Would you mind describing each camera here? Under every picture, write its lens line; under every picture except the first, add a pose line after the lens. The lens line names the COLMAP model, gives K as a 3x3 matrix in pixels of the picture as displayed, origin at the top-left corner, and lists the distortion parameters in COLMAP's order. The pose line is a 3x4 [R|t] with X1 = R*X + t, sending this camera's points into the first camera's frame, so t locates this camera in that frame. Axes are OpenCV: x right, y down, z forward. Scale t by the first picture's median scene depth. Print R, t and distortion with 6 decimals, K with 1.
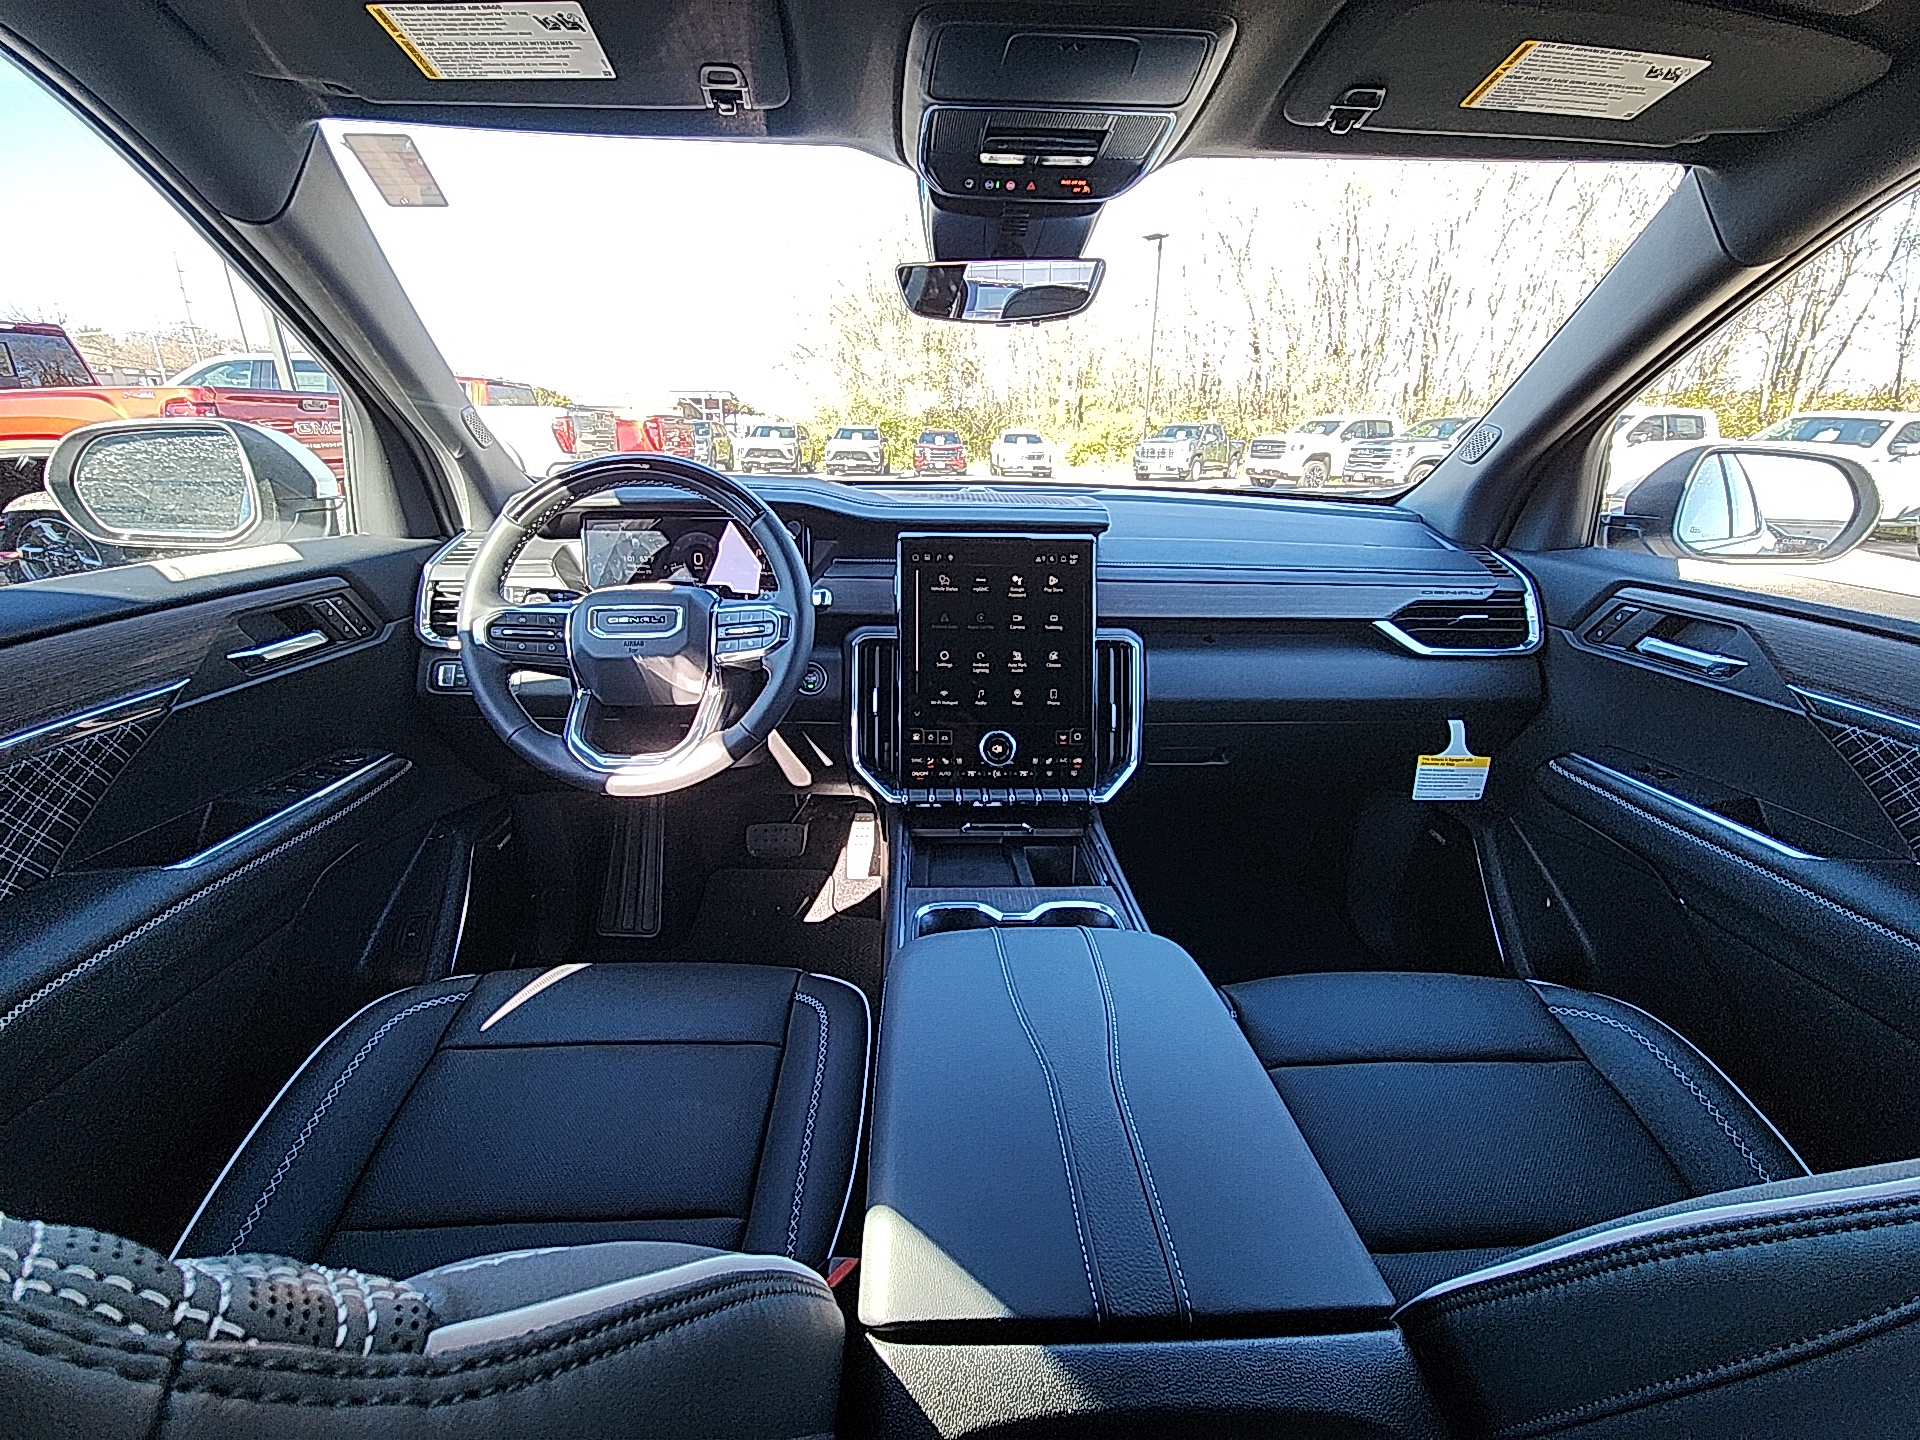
lens RADIAL K [[784.0, 0, 955.2], [0, 784.0, 706.5], [0, 0, 1]] dist [0.006973, -0.006375]
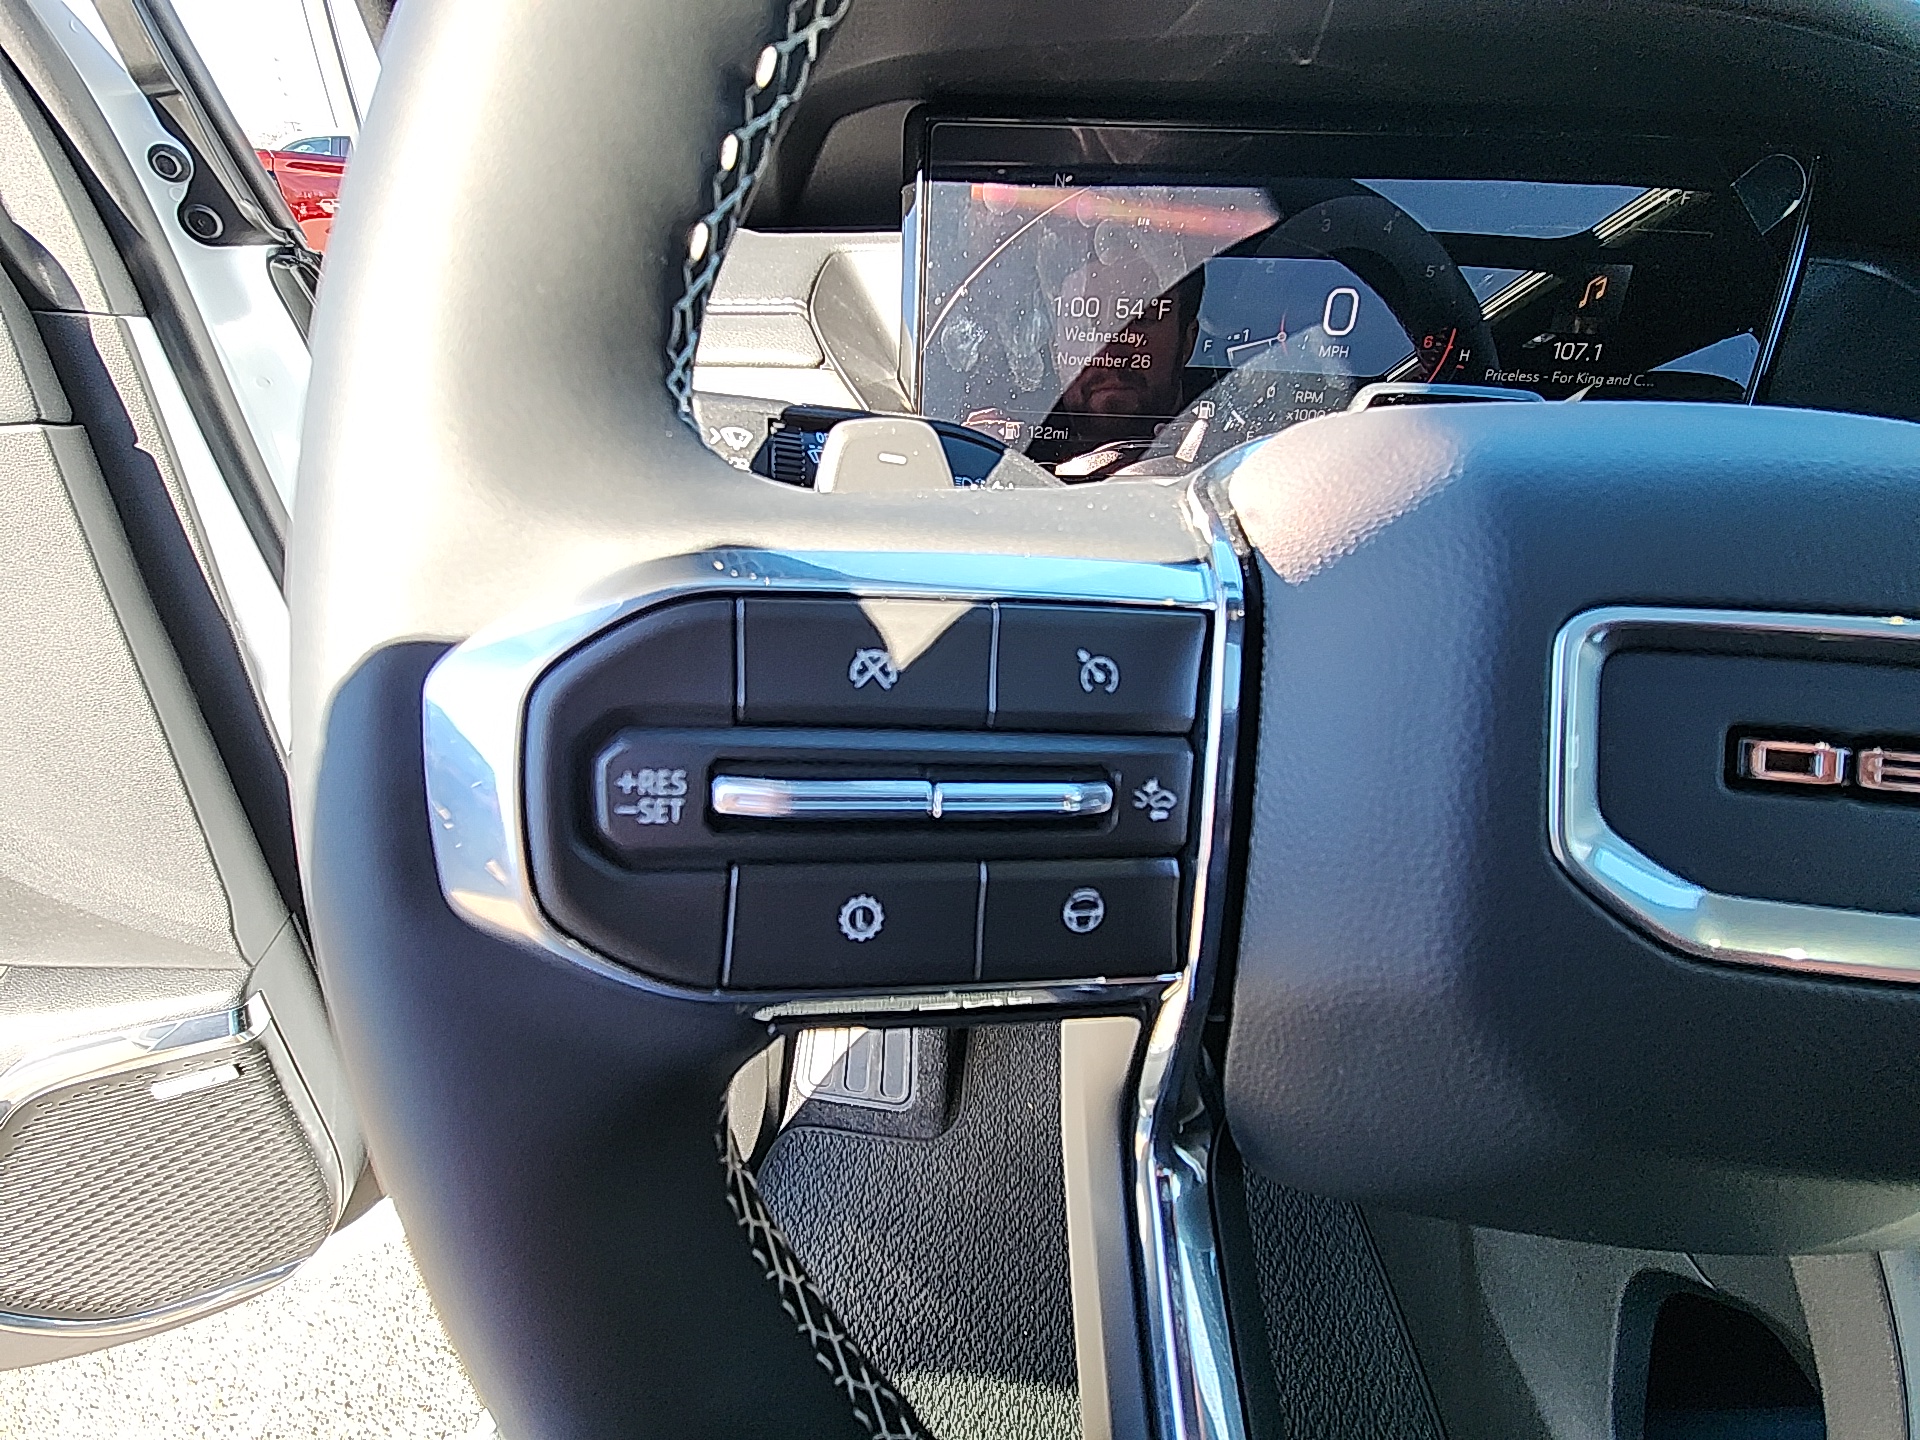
lens RADIAL K [[792.6, 0, 962.2], [0, 792.6, 709.6], [0, 0, 1]] dist [0.027046, -0.023508]
pose [[0.990273, 0.073382, -0.118212, -0.435781], [-0.048963, 0.979059, 0.197599, -0.111953], [0.130237, -0.189889, 0.973129, 0.744294]]
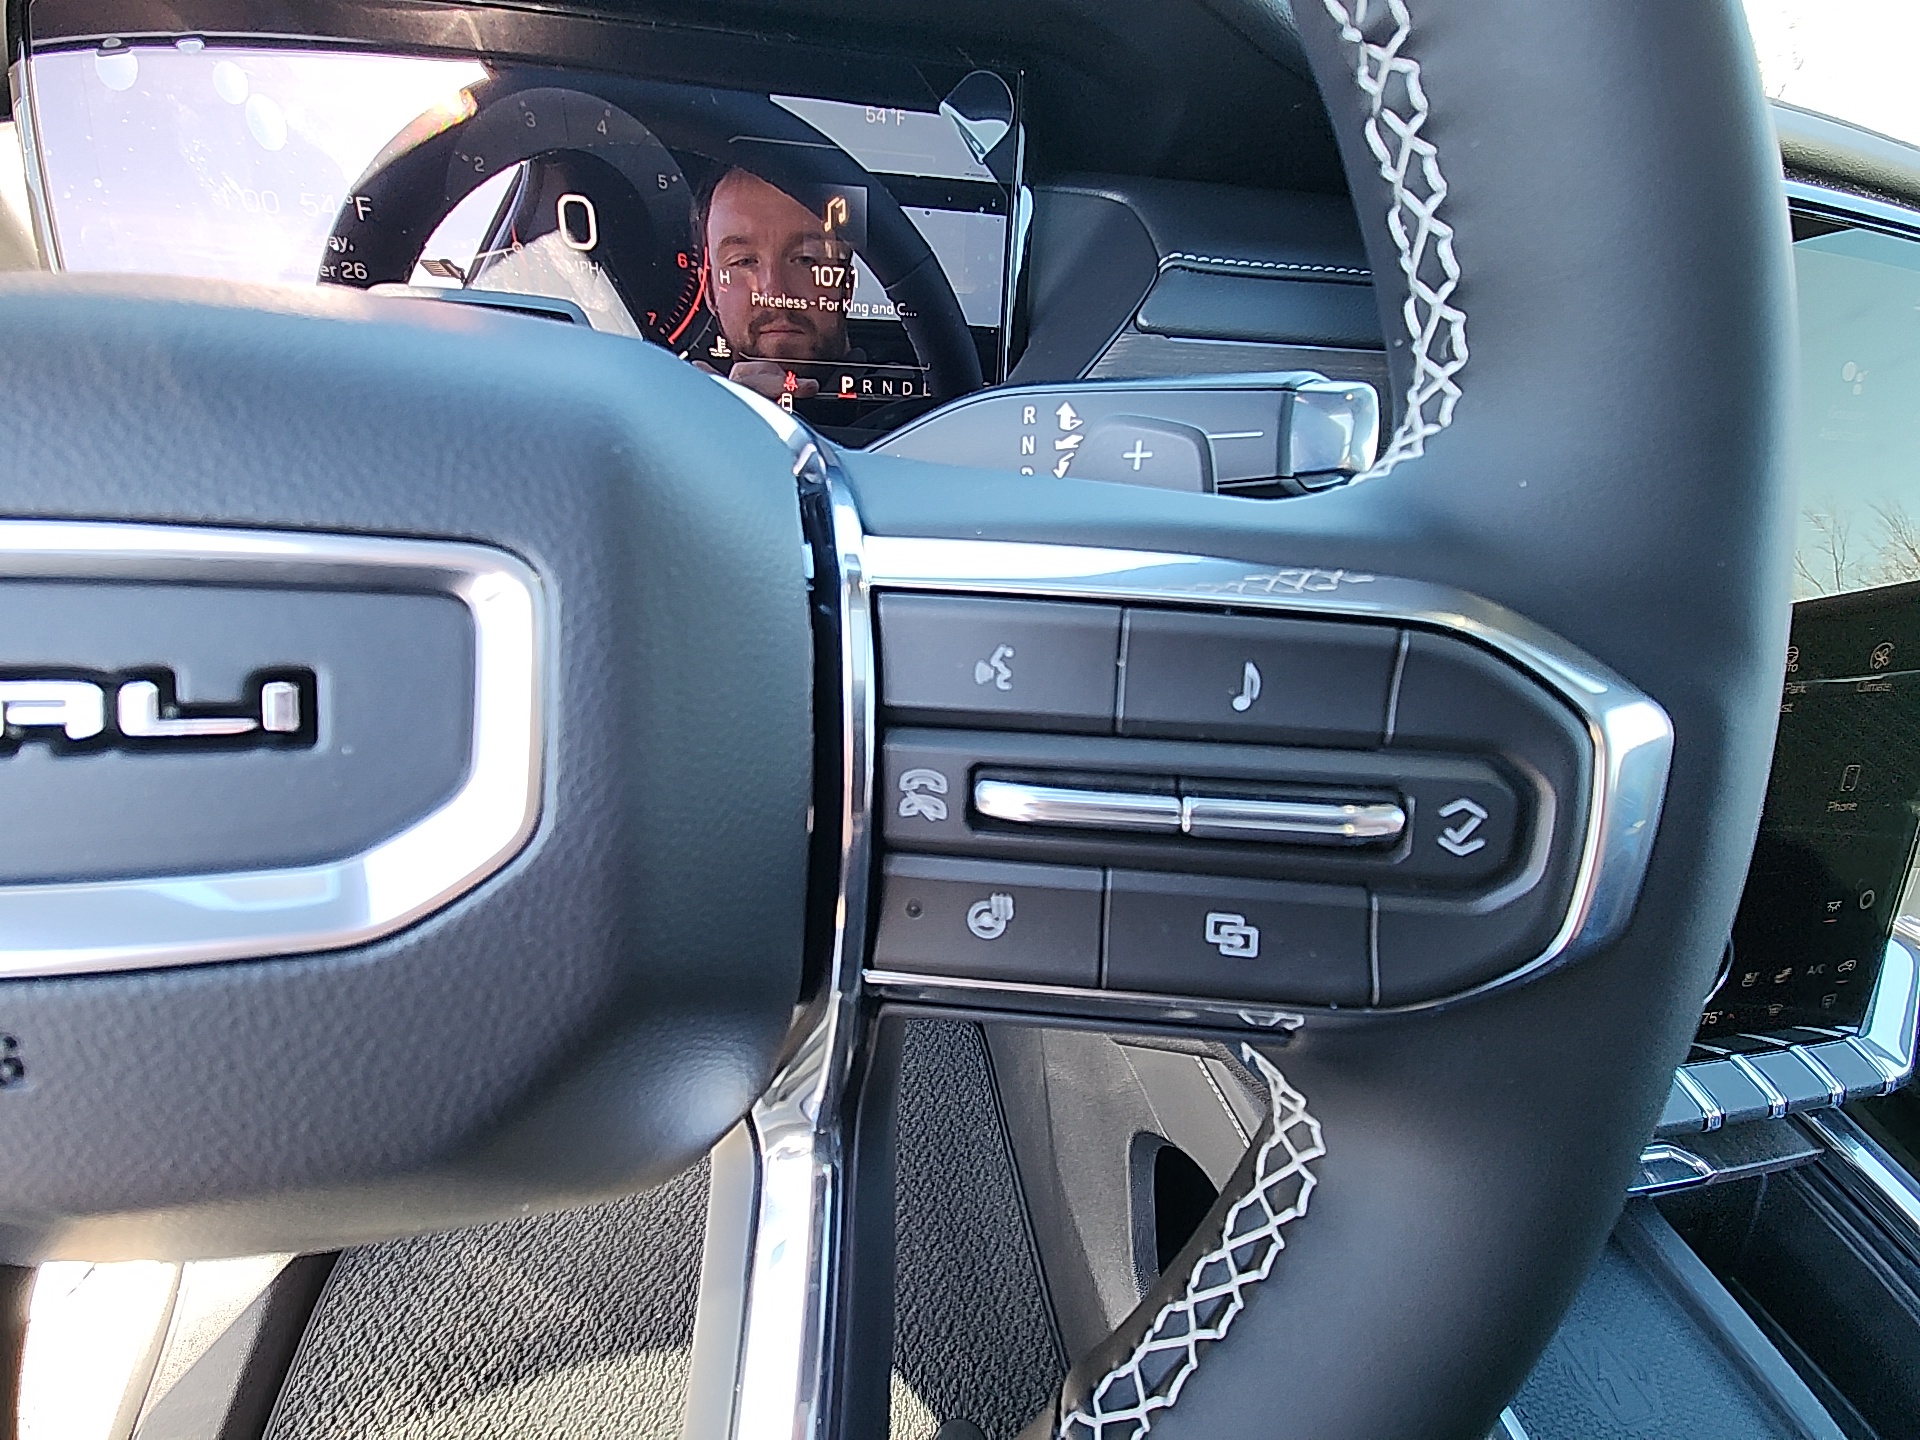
lens RADIAL K [[784.0, 0, 955.2], [0, 784.0, 706.5], [0, 0, 1]] dist [0.006973, -0.006375]
pose [[0.991468, -0.015321, 0.129449, -0.259754], [-0.015154, 0.972787, 0.231204, -0.108910], [-0.129468, -0.231193, 0.964255, 0.766568]]
